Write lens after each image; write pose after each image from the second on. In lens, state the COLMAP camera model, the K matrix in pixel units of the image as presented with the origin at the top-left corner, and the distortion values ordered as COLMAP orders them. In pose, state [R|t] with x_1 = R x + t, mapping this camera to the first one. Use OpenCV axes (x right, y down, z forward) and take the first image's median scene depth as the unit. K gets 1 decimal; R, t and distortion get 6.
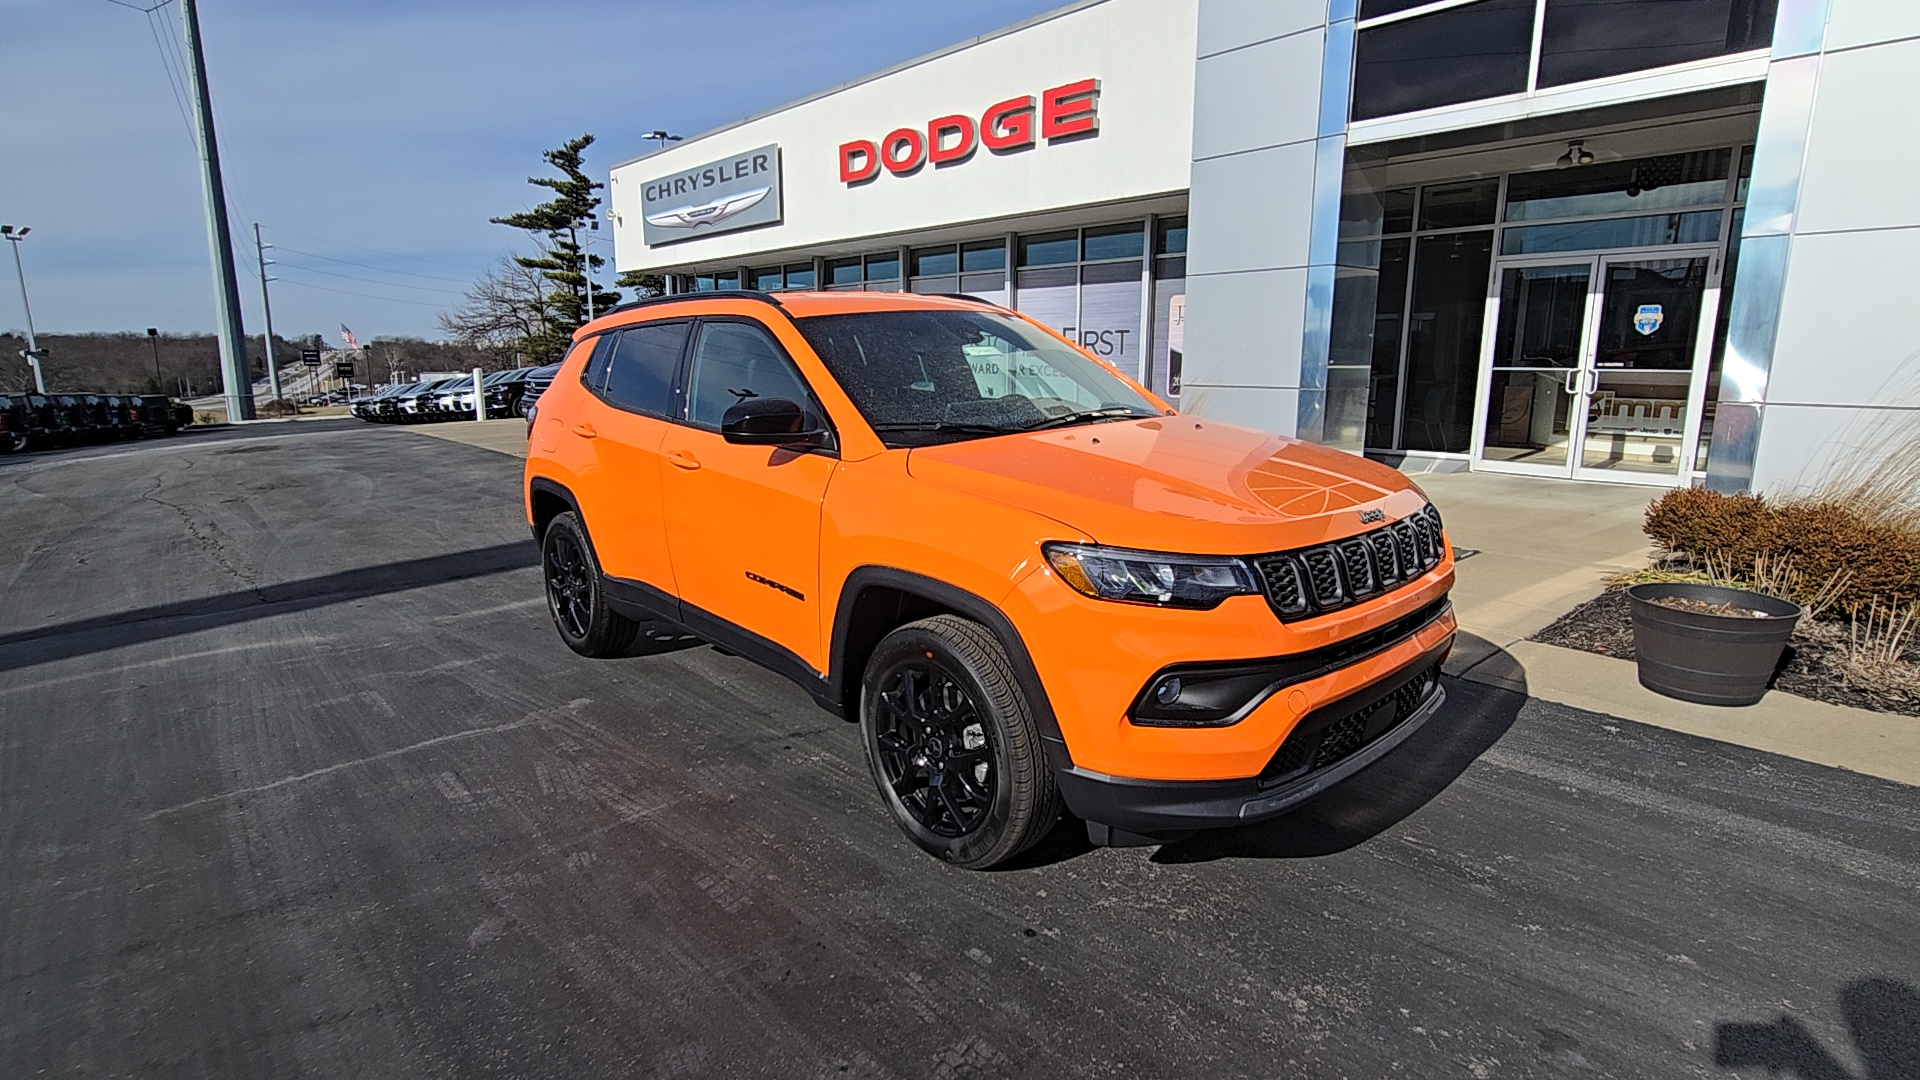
lens RADIAL K [[967.6, 0, 950.9], [0, 967.6, 548.9], [0, 0, 1]] dist [0.000719, -0.001307]
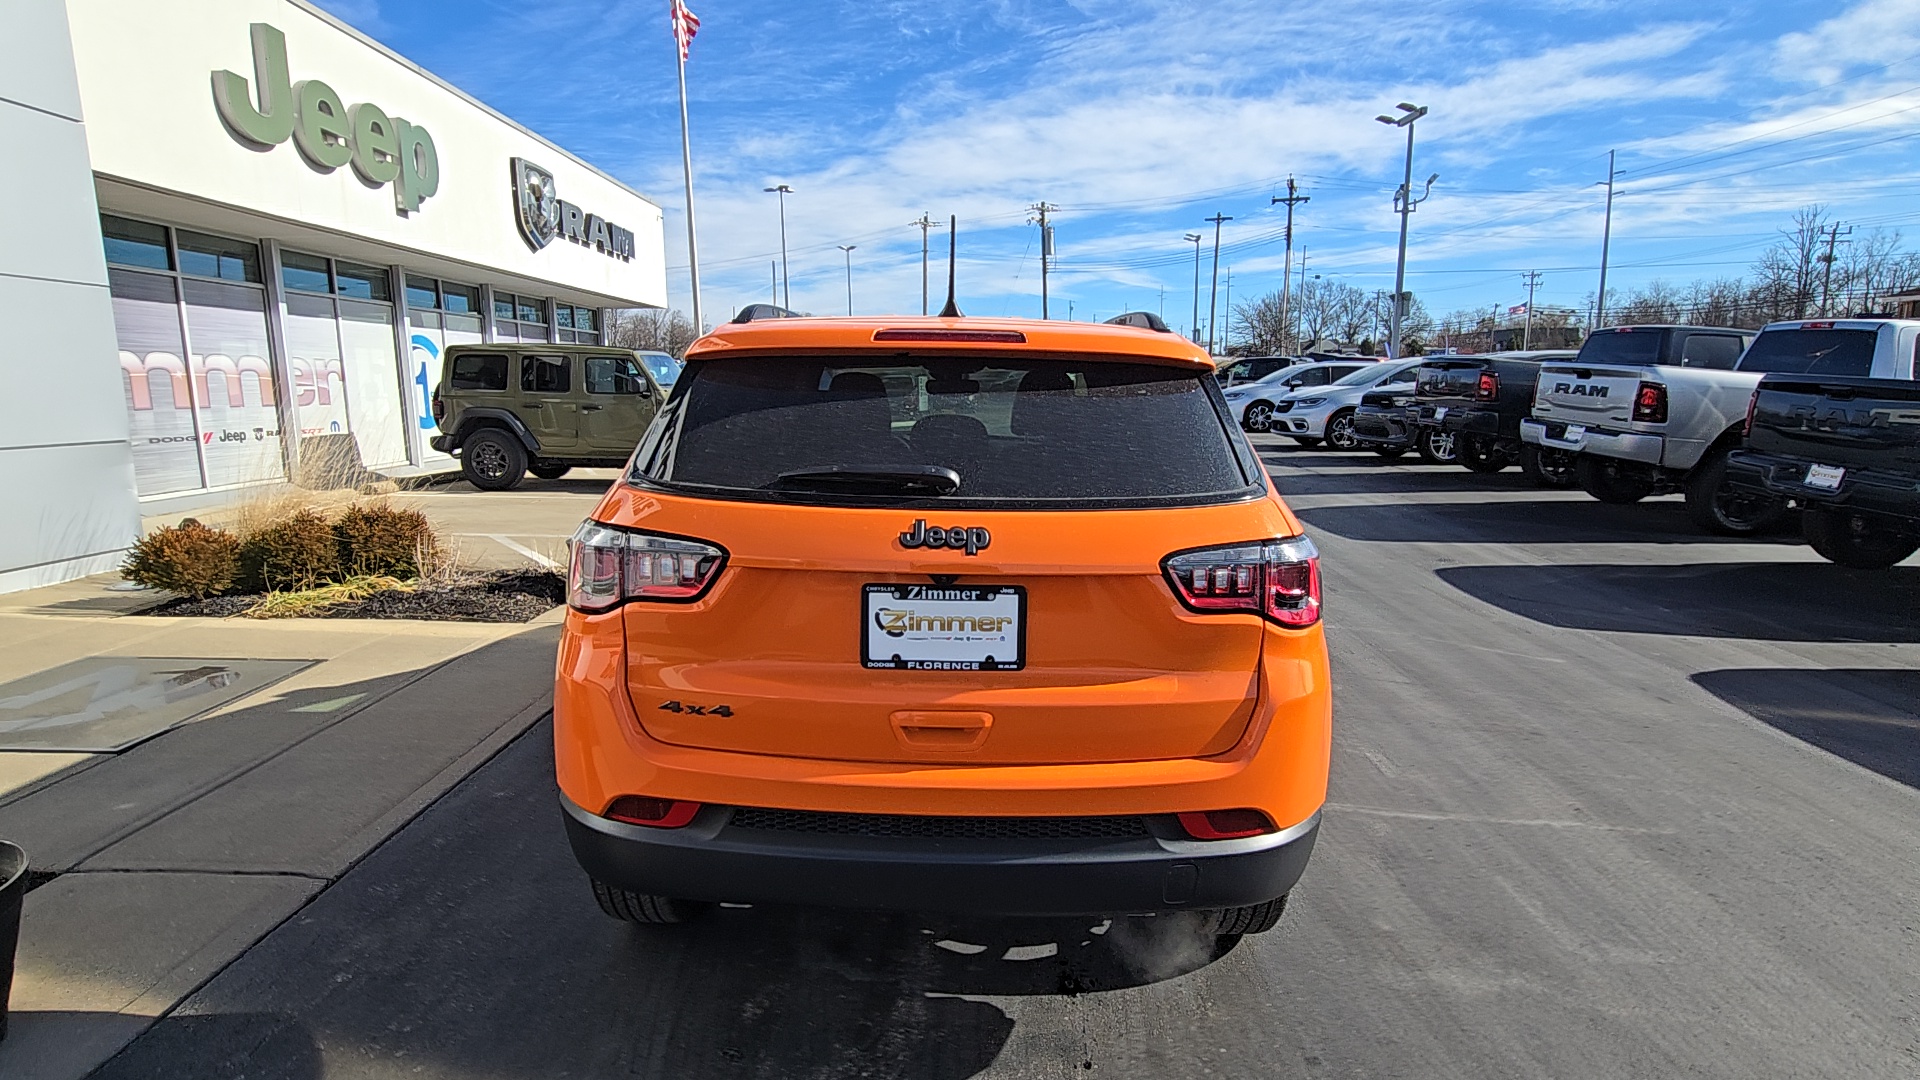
lens RADIAL K [[967.6, 0, 951.0], [0, 967.6, 544.0], [0, 0, 1]] dist [0.000719, -0.001307]
pose [[-0.738150, -0.106814, 0.666127, -0.266456], [0.139147, 0.942051, 0.305250, -0.129501], [-0.660131, 0.318010, -0.680512, 0.618705]]
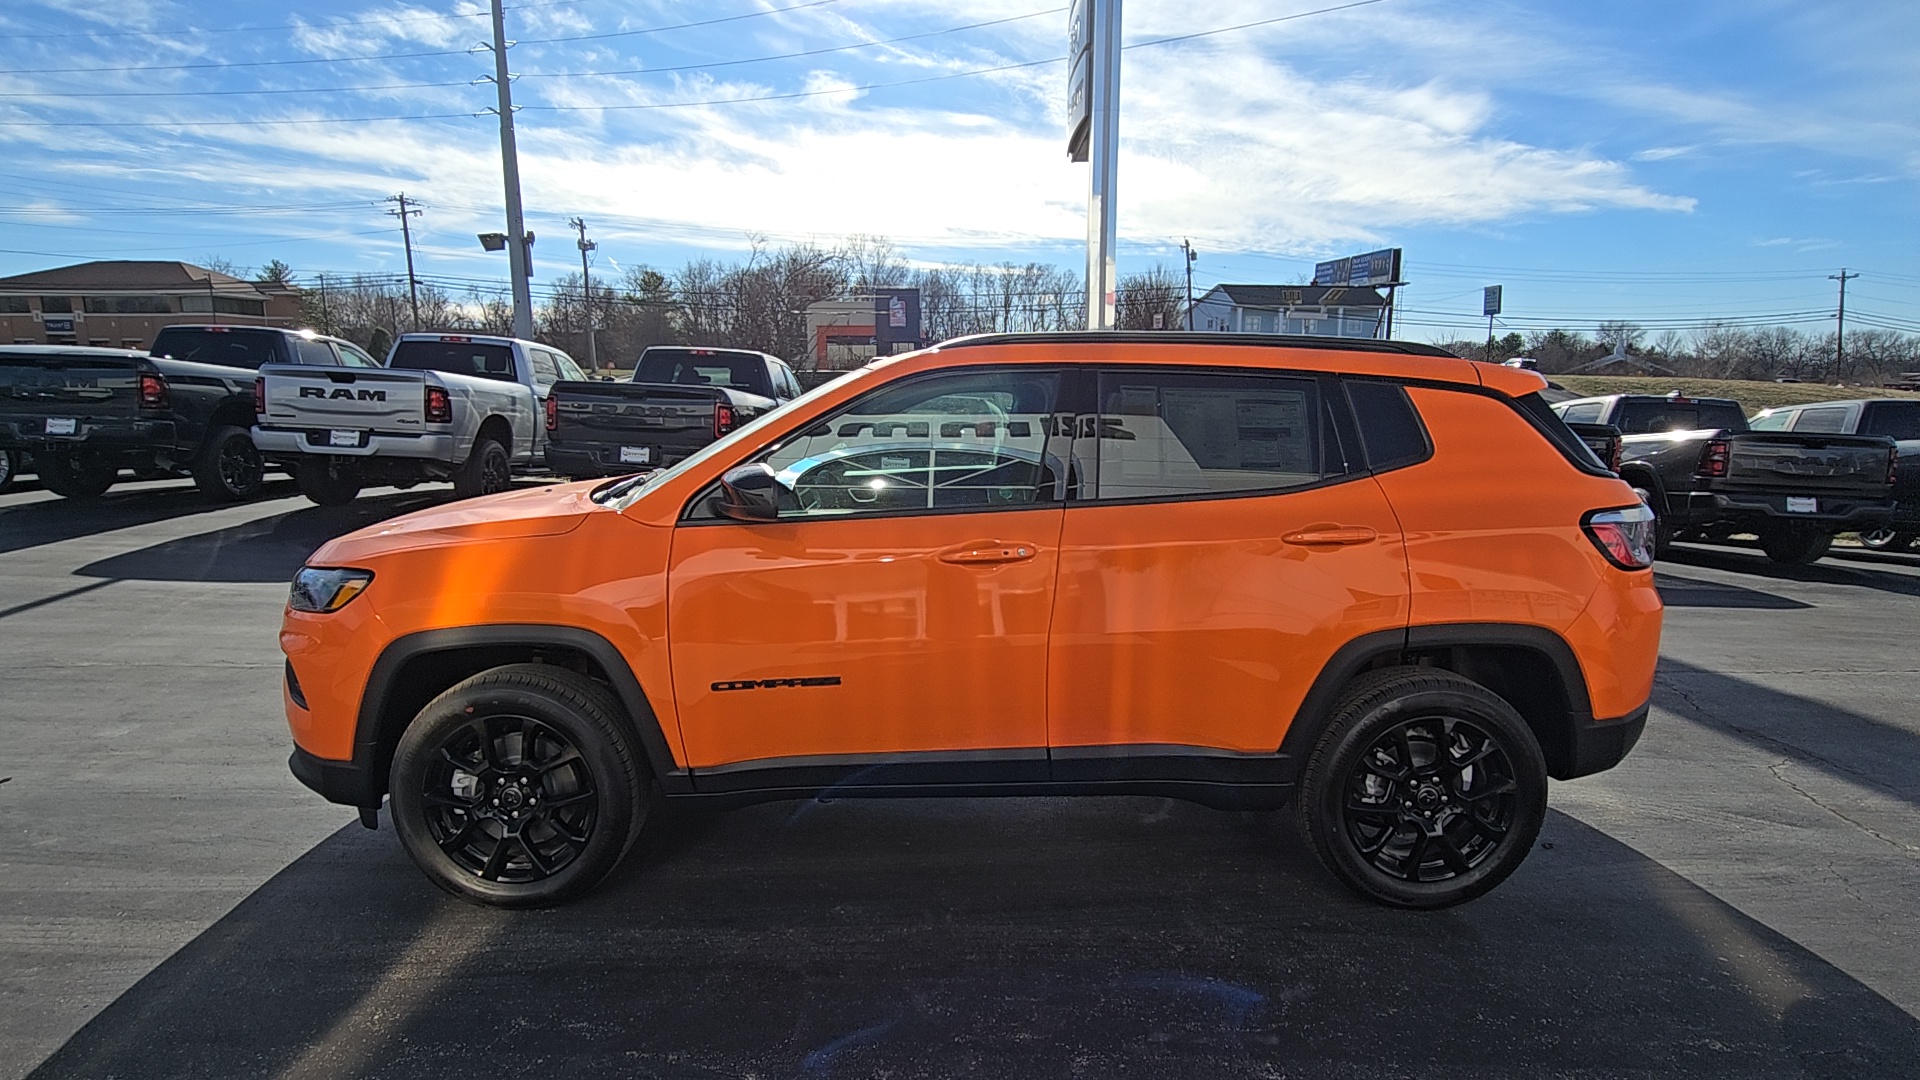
lens RADIAL K [[967.6, 0, 950.1], [0, 967.6, 545.3], [0, 0, 1]] dist [0.000719, -0.001307]
pose [[-0.656885, 0.128468, -0.742966, 0.215703], [-0.152401, 0.942417, 0.297699, -0.126951], [0.738428, 0.308782, -0.599481, 0.562394]]
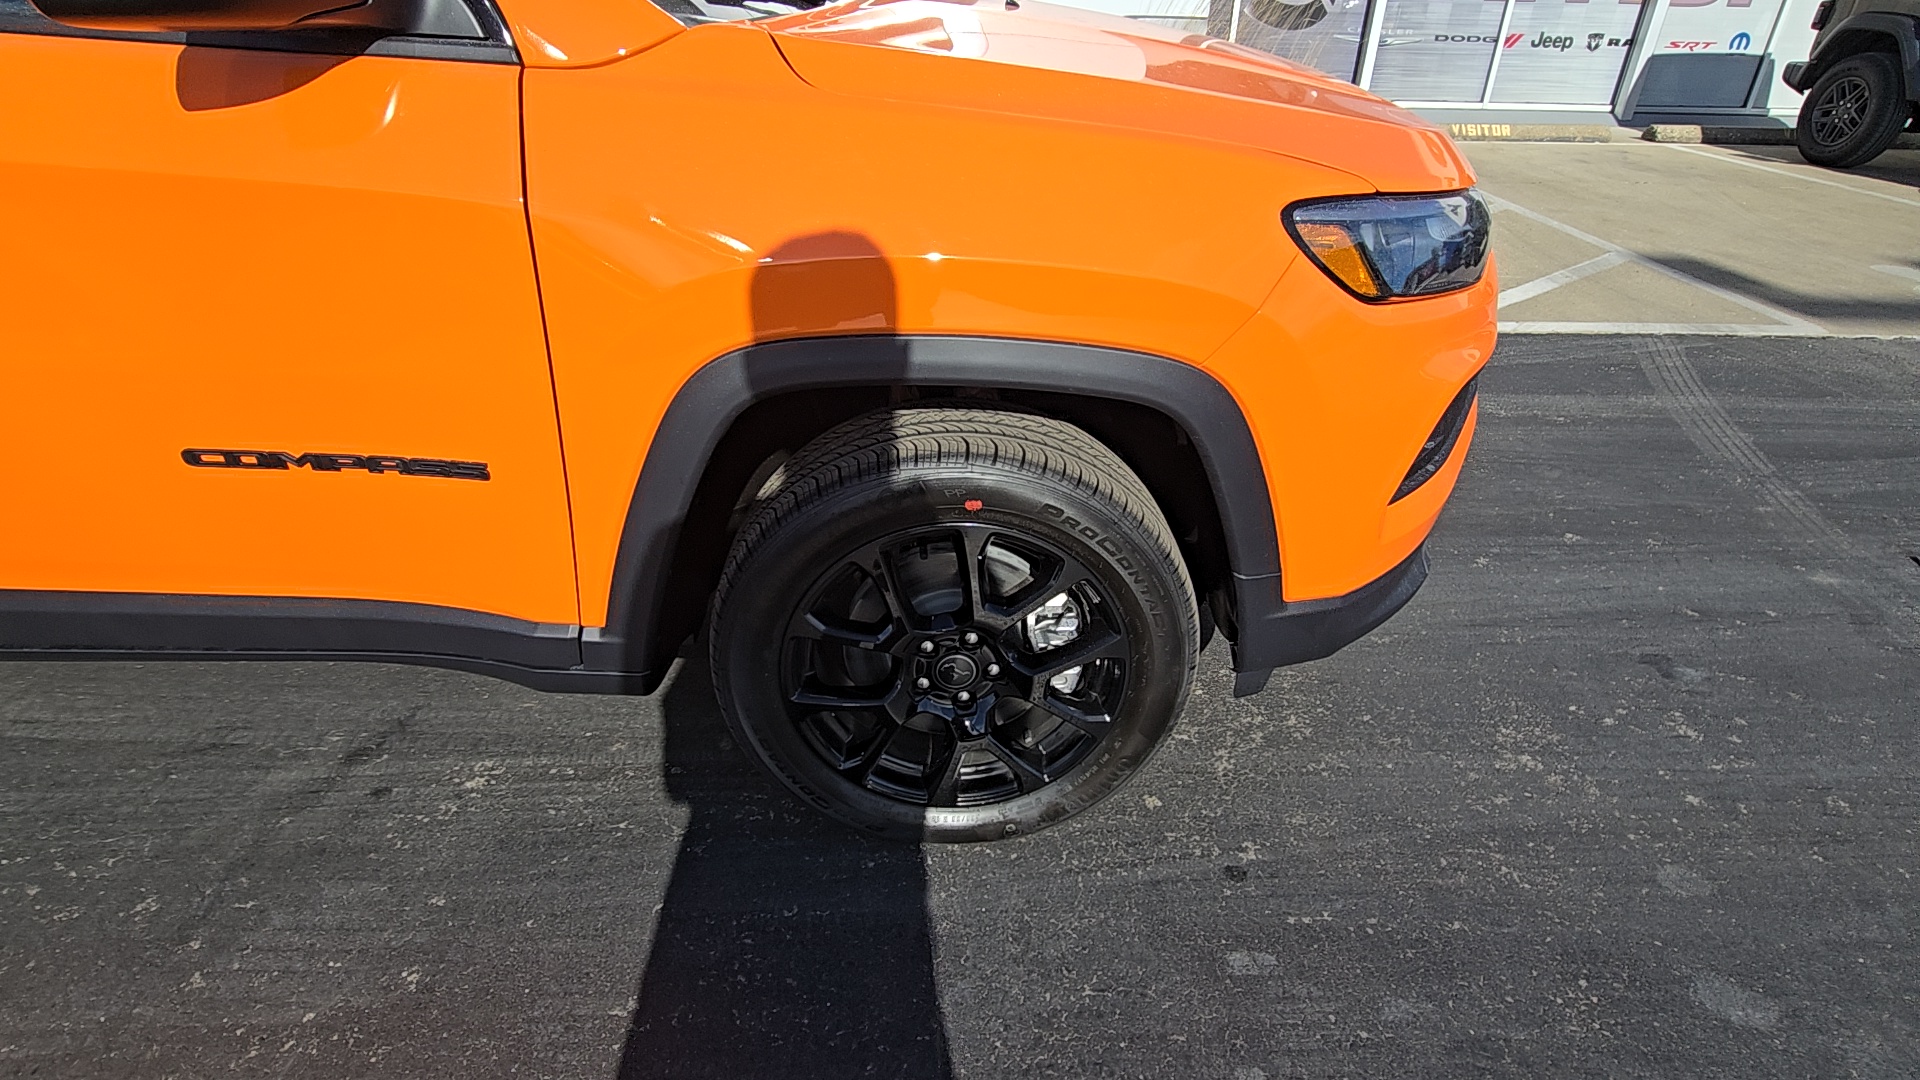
lens RADIAL K [[967.6, 0, 961.9], [0, 967.6, 542.4], [0, 0, 1]] dist [0.000719, -0.001307]
pose [[0.652935, -0.361247, 0.665715, -0.081146], [0.134145, 0.920192, 0.367767, -0.010782], [-0.745440, -0.150825, 0.649285, 0.167953]]
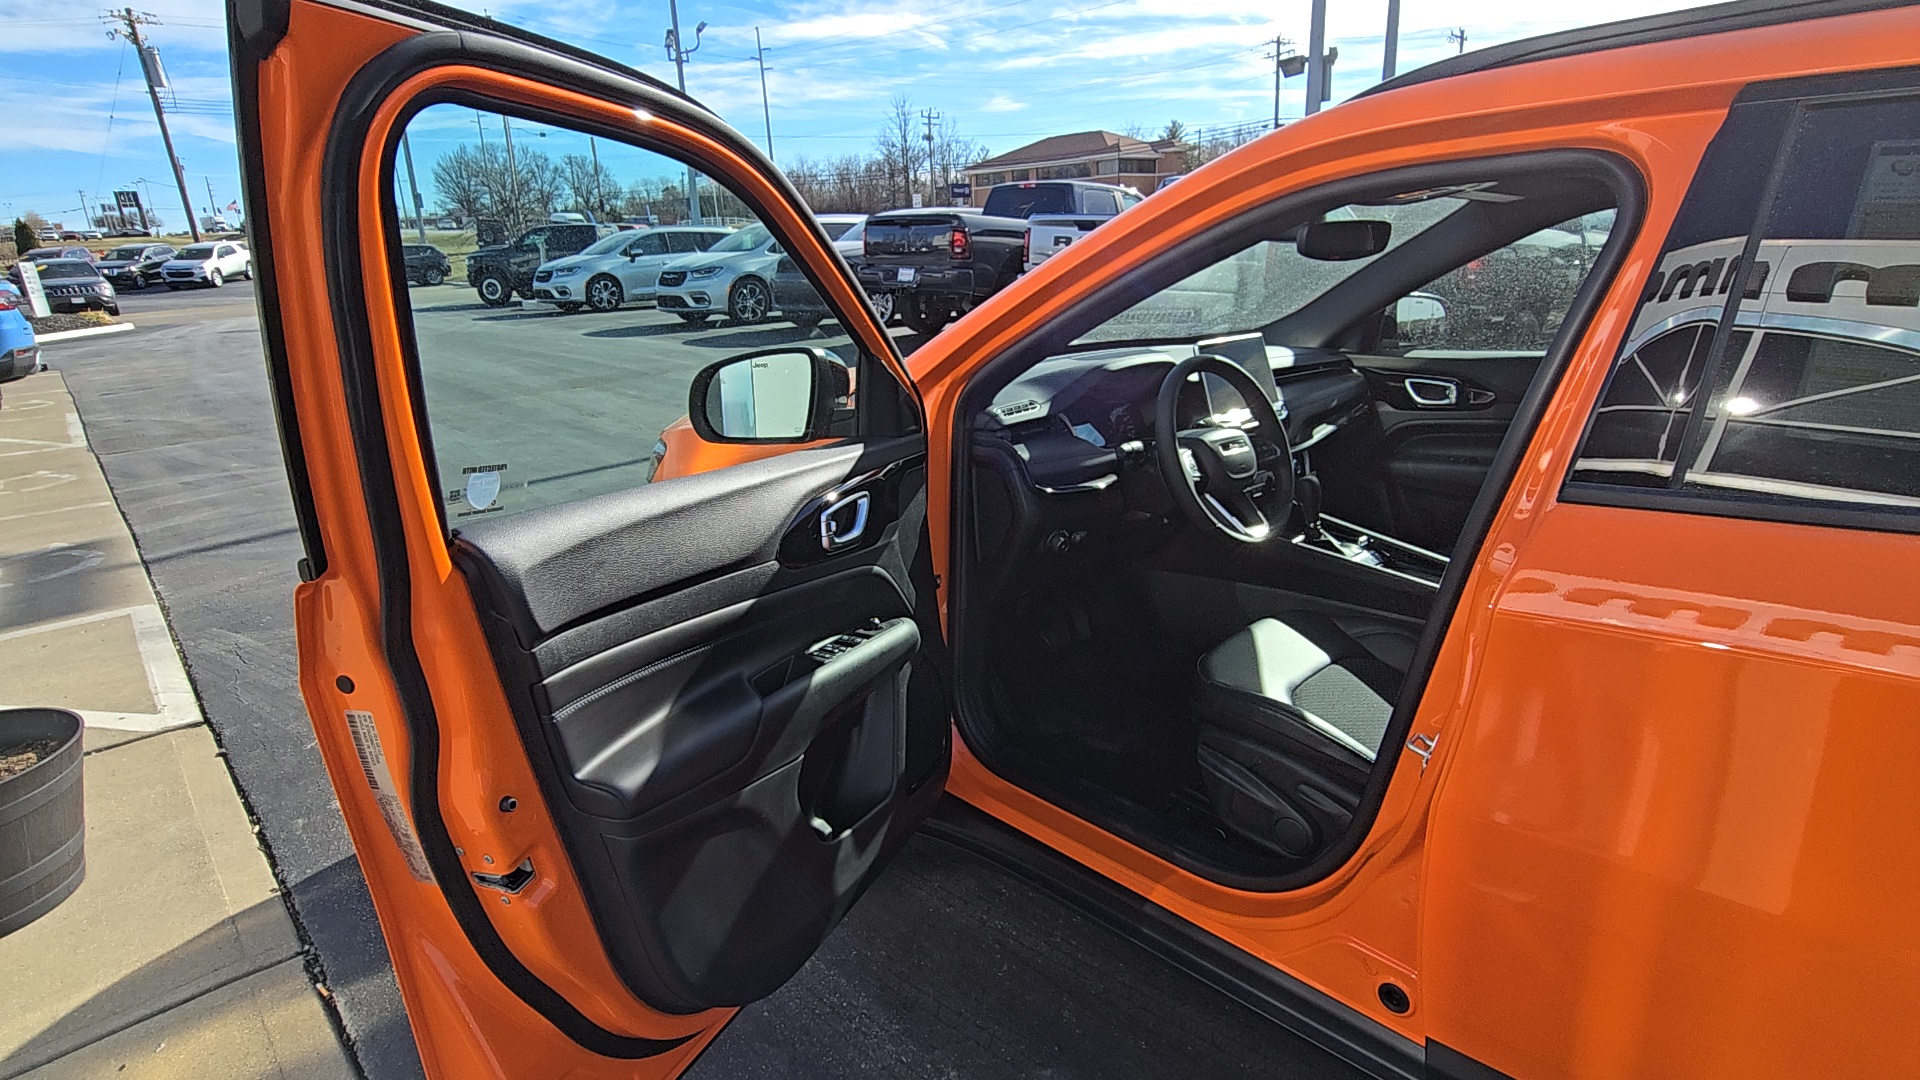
lens RADIAL K [[967.6, 0, 949.9], [0, 967.6, 540.4], [0, 0, 1]] dist [0.000719, -0.001307]
pose [[-0.998488, 0.050251, -0.022291, 0.071268], [0.033215, 0.874572, 0.483757, -0.110045], [0.043804, 0.482285, -0.874918, 0.513209]]
